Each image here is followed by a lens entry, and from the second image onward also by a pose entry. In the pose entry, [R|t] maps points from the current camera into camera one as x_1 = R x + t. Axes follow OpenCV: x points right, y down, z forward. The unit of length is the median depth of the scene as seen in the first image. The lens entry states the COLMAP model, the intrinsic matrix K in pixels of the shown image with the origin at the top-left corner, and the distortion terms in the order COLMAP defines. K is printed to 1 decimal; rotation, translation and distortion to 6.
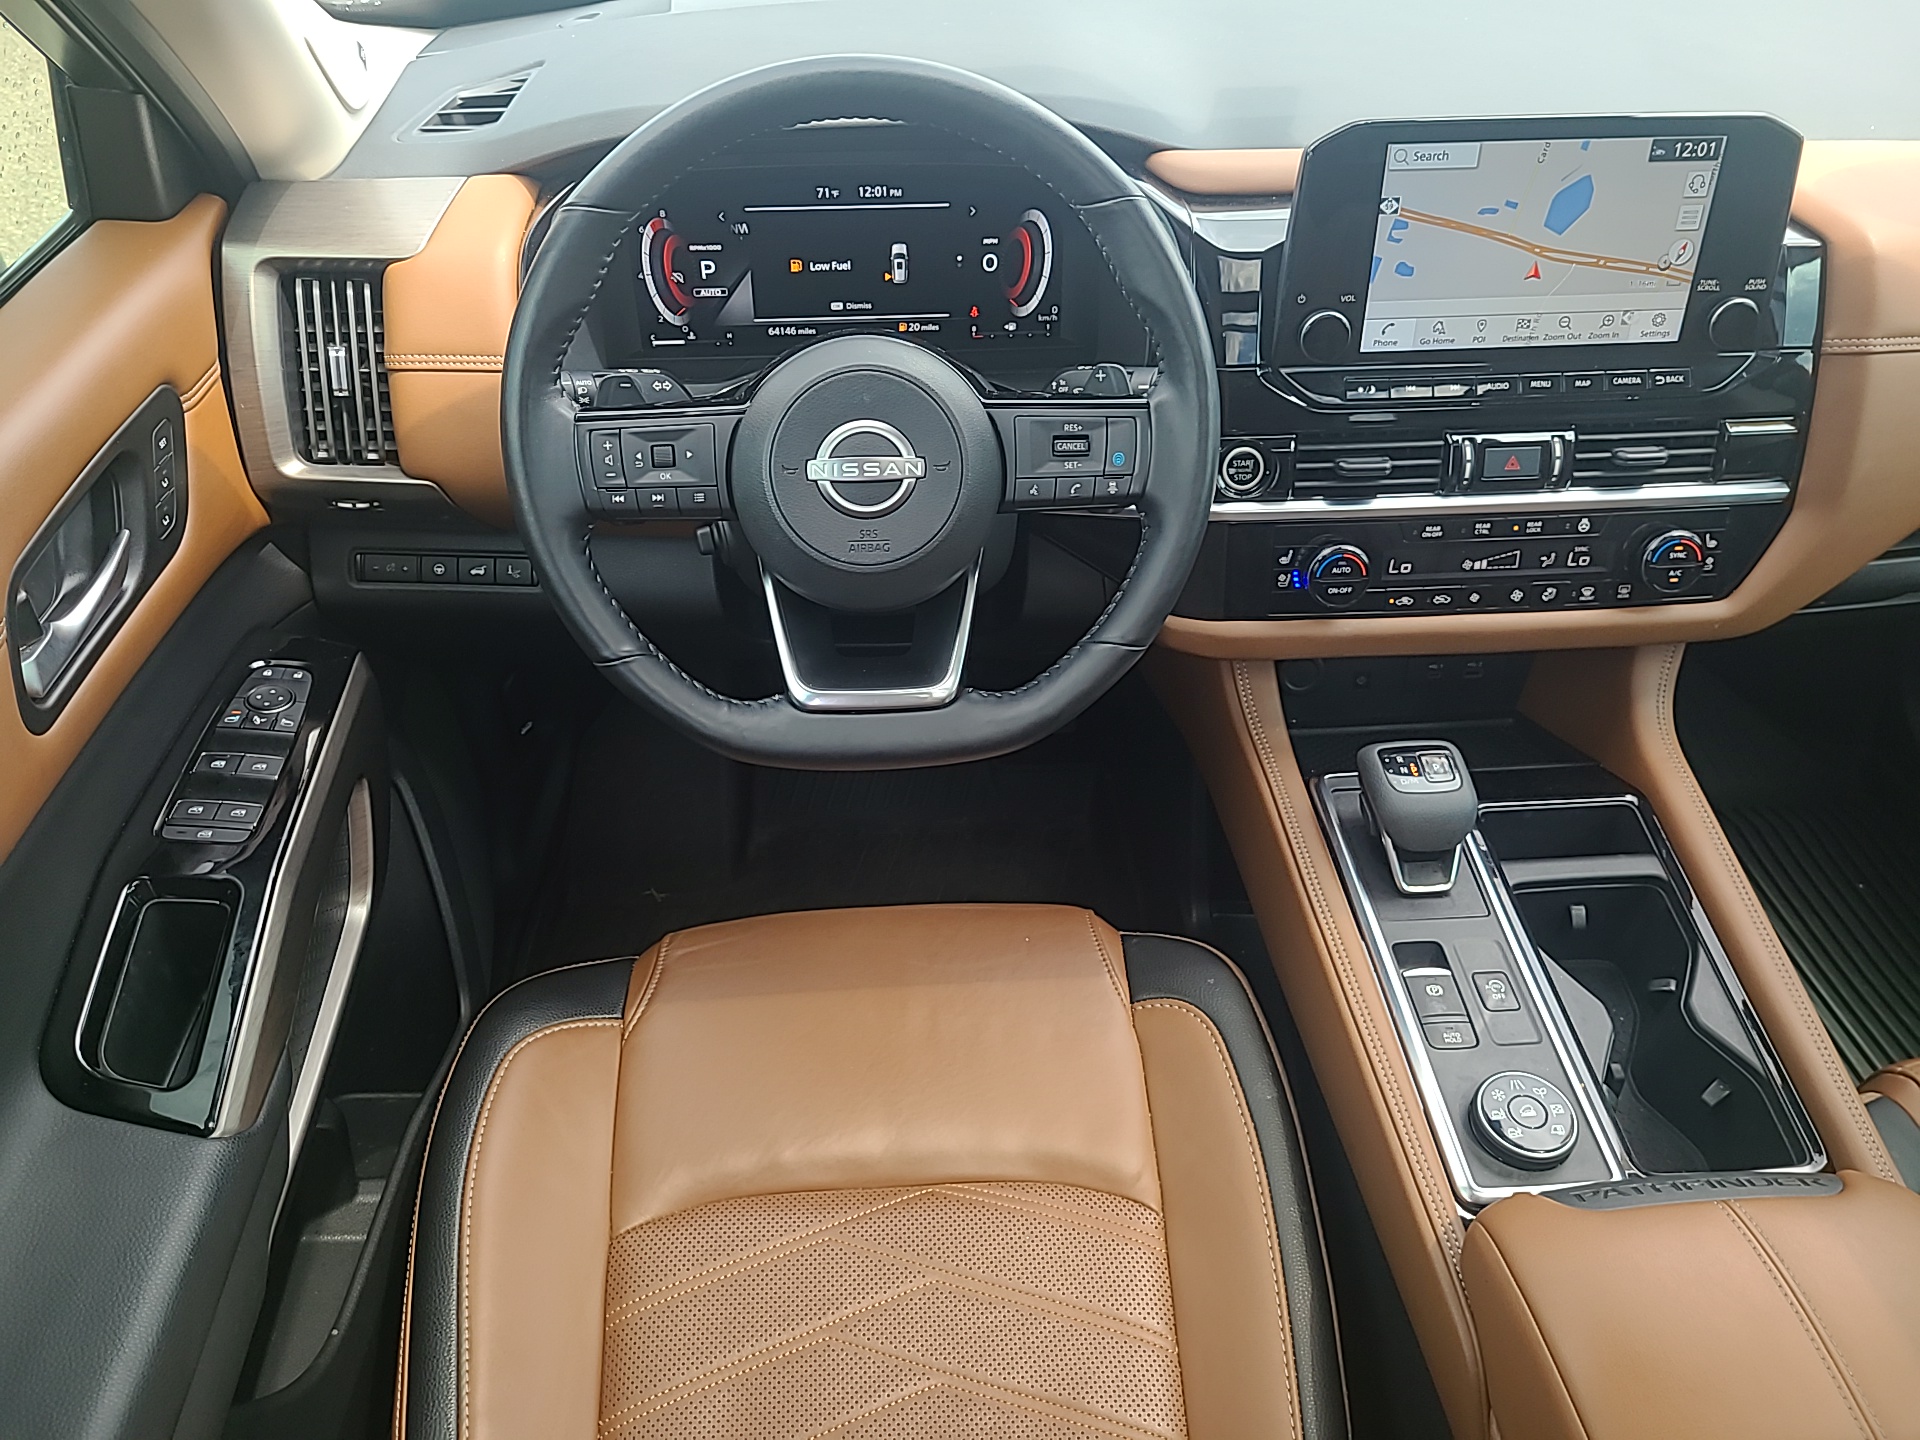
lens RADIAL K [[1477.4, 0, 954.0], [0, 1477.4, 711.7], [0, 0, 1]] dist [0.039560, -0.055030]
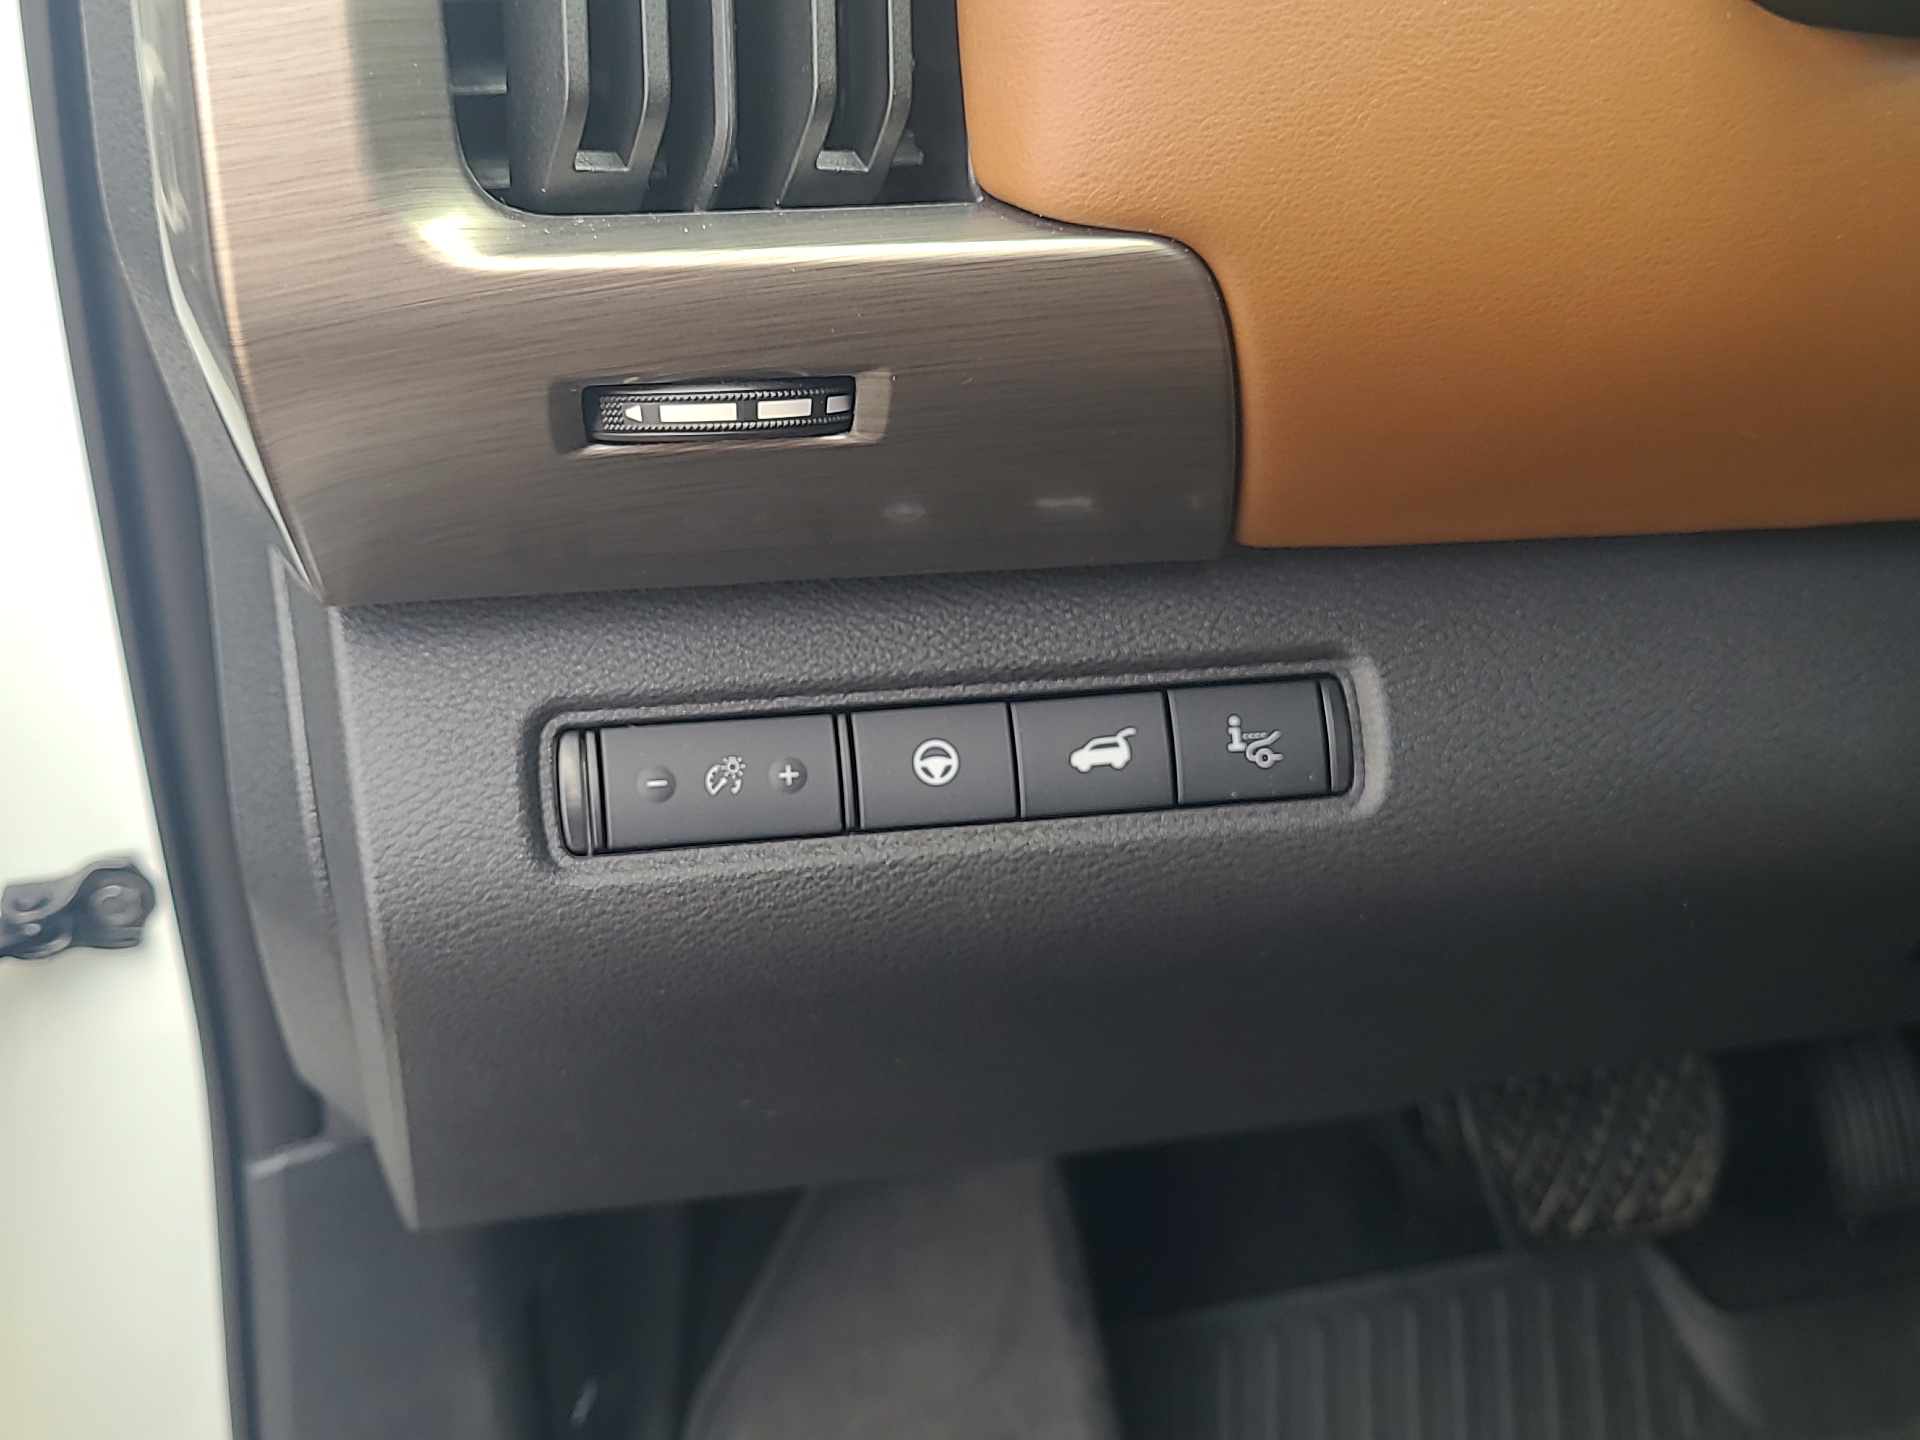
lens RADIAL K [[2309.9, 0, 960.0], [0, 2309.9, 720.0], [0, 0, 1]] dist [-0.014275, -0.010311]
pose [[0.978552, -0.093046, 0.183787, -0.420425], [0.130014, 0.970996, -0.200658, -0.032899], [-0.159786, 0.220249, 0.962267, 0.684937]]
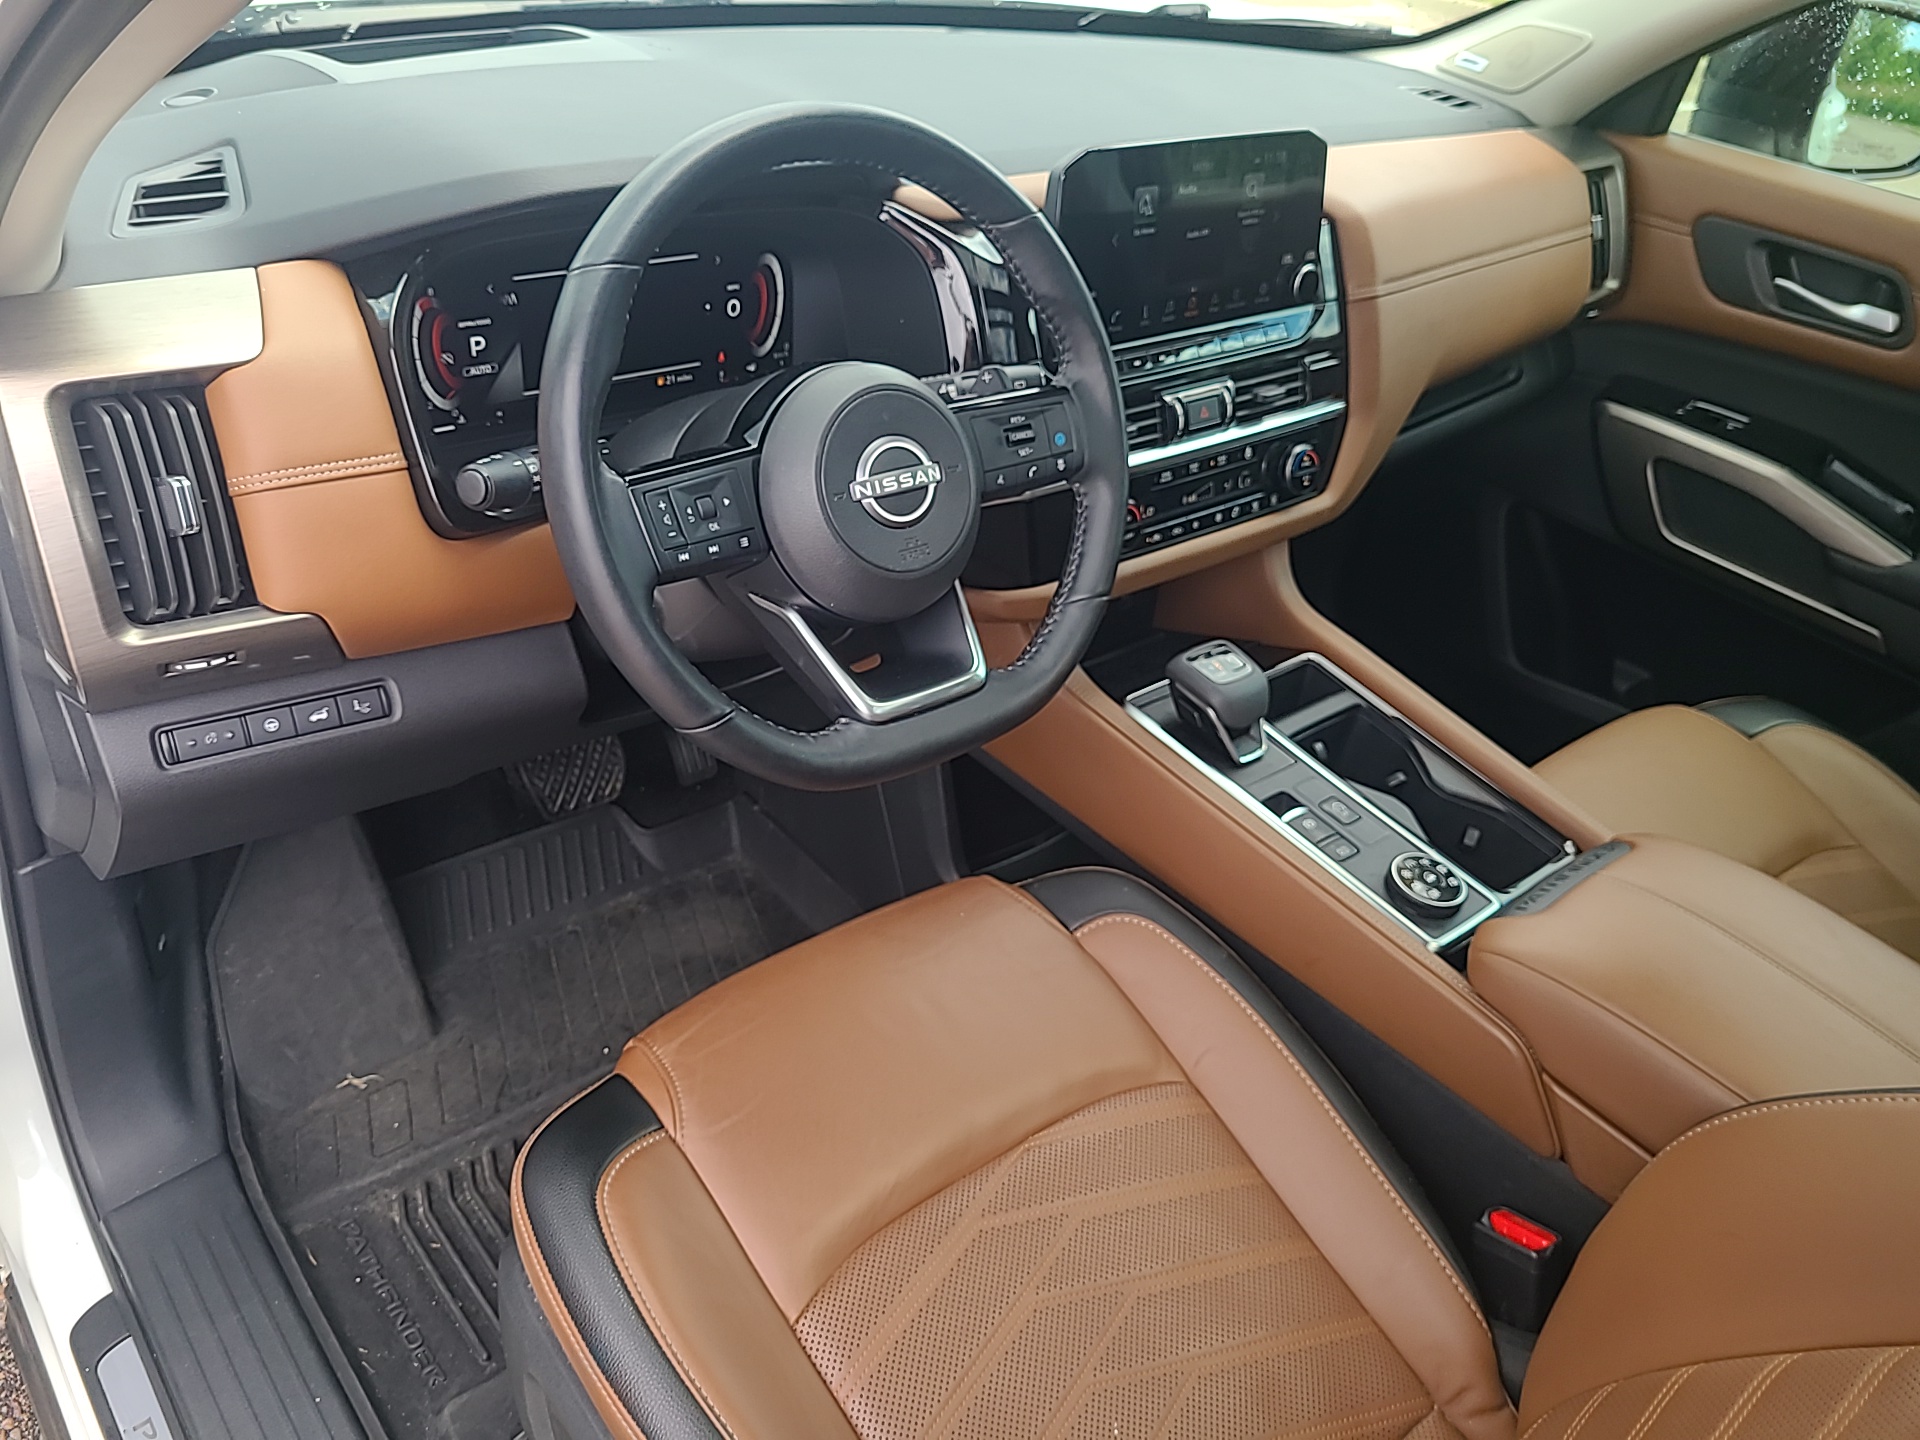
lens RADIAL K [[1477.4, 0, 954.0], [0, 1477.4, 711.7], [0, 0, 1]] dist [0.039560, -0.055030]
pose [[0.810600, -0.252086, 0.528565, -0.494035], [0.278839, 0.959864, 0.030161, -0.020723], [-0.514954, 0.122936, 0.848357, 0.078065]]
